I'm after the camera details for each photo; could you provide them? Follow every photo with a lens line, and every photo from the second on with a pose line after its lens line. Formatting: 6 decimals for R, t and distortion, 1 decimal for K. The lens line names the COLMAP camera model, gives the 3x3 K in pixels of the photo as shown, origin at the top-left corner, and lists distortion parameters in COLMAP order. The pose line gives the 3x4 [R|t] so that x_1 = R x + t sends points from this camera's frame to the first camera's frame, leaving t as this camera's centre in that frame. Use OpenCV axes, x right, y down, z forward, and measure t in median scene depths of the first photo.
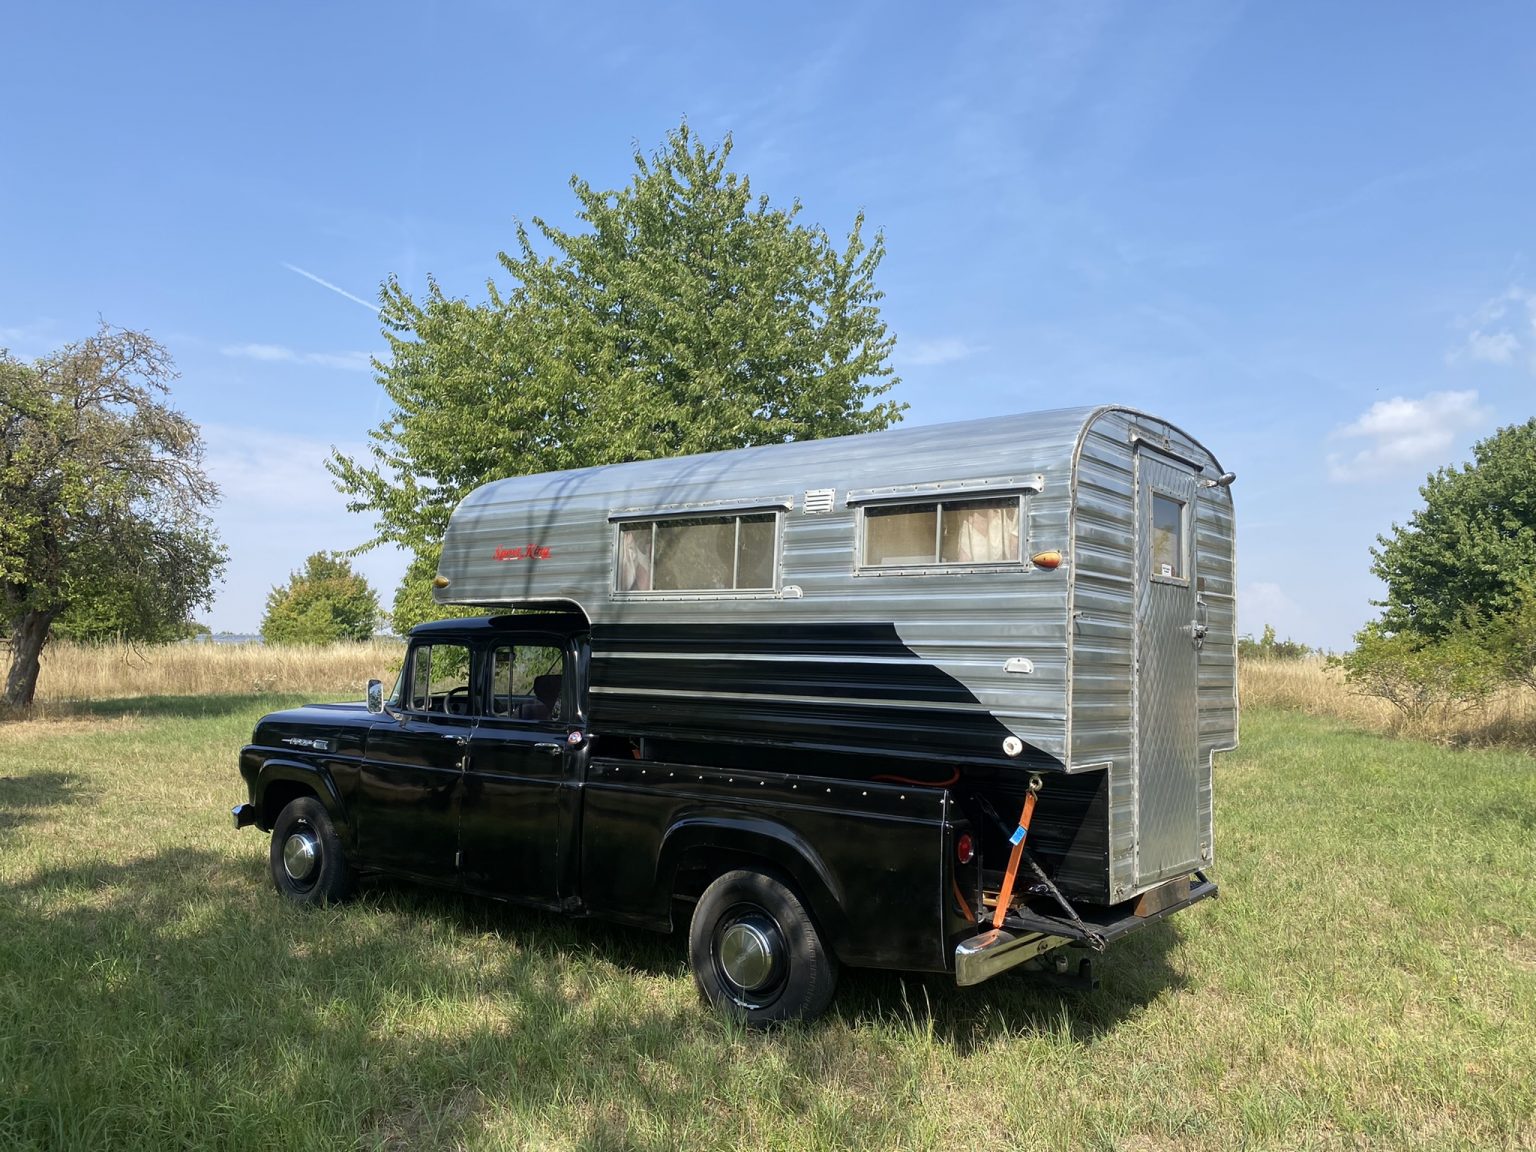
lens RADIAL K [[1194.4, 0, 806.1], [0, 1194.4, 577.4], [0, 0, 1]] dist [0.028178, -0.004486]
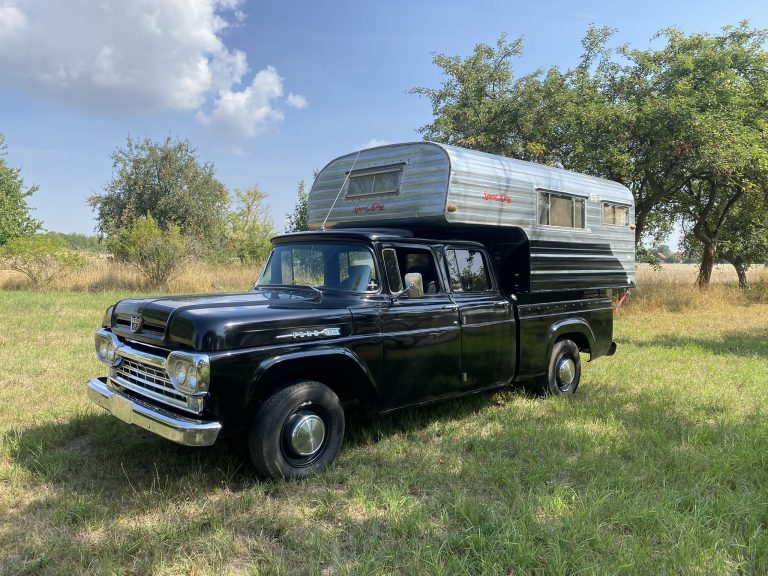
lens RADIAL K [[597.2, 0, 403.1], [0, 597.2, 288.7], [0, 0, 1]] dist [0.028178, -0.004486]
pose [[0.126138, -0.056246, 0.990417, -1.238184], [-0.062336, 0.995969, 0.064501, 0.070943], [-0.990052, -0.069874, 0.122124, 1.103656]]
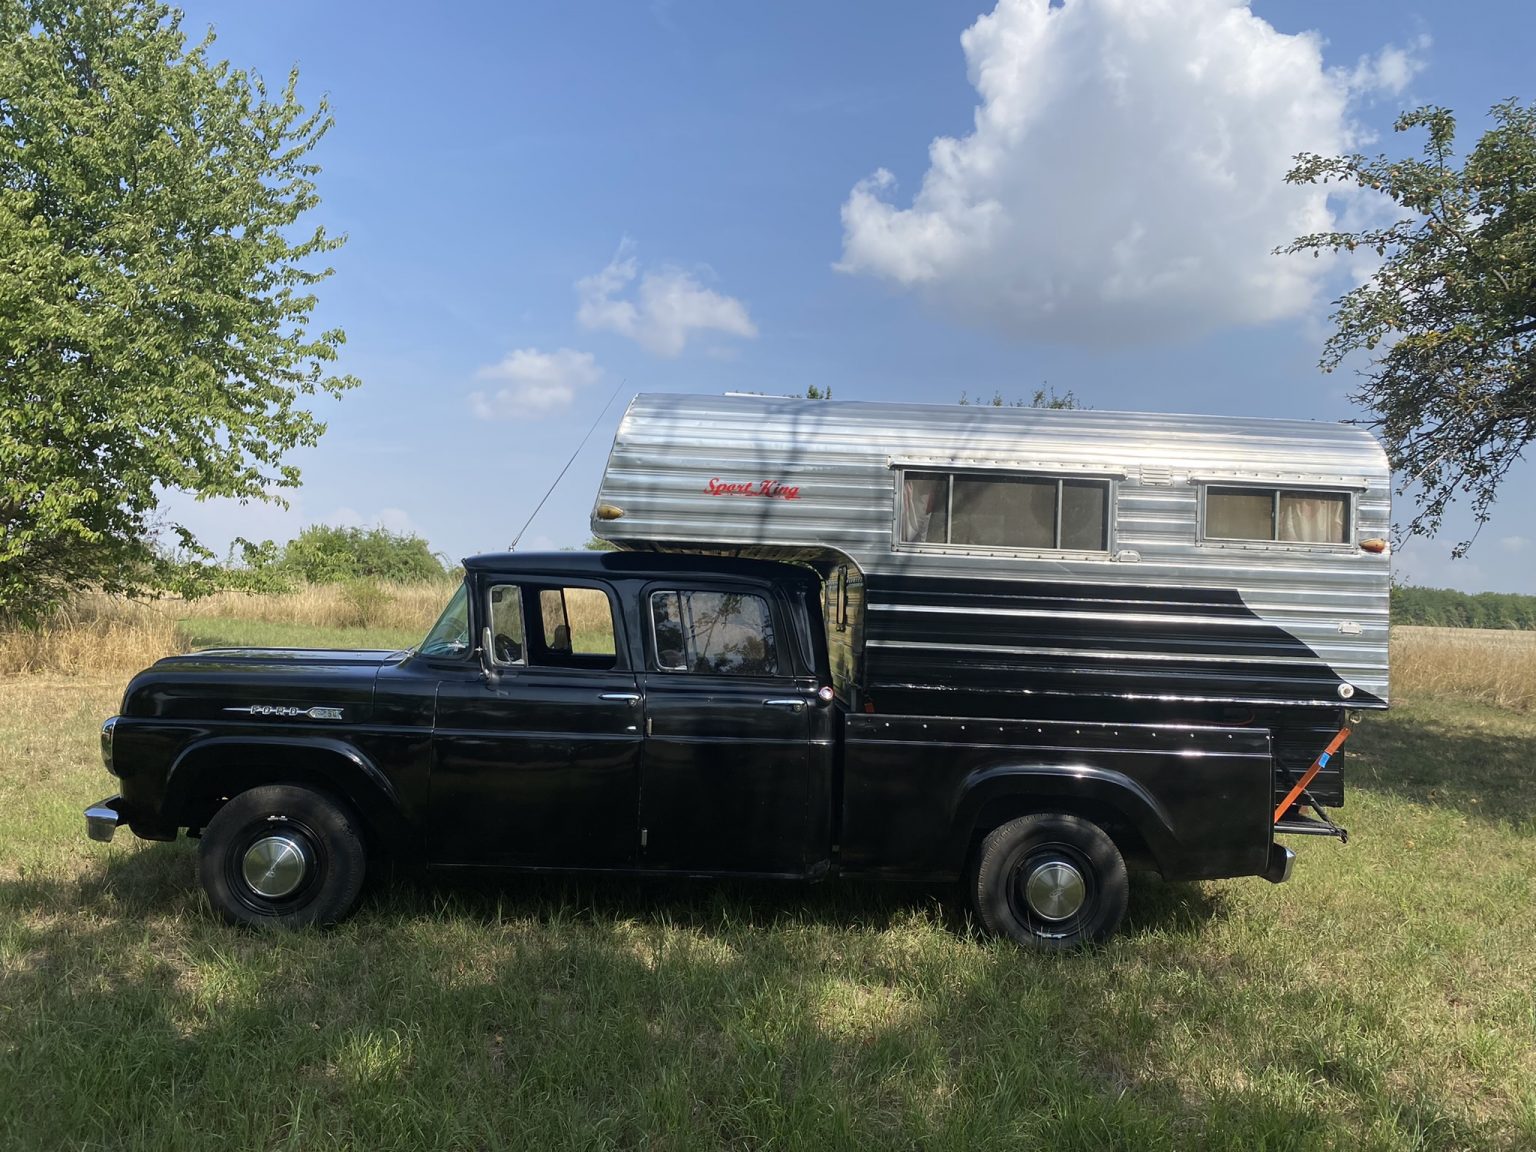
lens RADIAL K [[1194.4, 0, 806.1], [0, 1194.4, 577.4], [0, 0, 1]] dist [0.028178, -0.004486]
pose [[0.758326, 0.028335, 0.651259, -0.849708], [-0.068069, 0.997035, 0.035881, 0.010973], [-0.648311, -0.071540, 0.758007, 0.319142]]
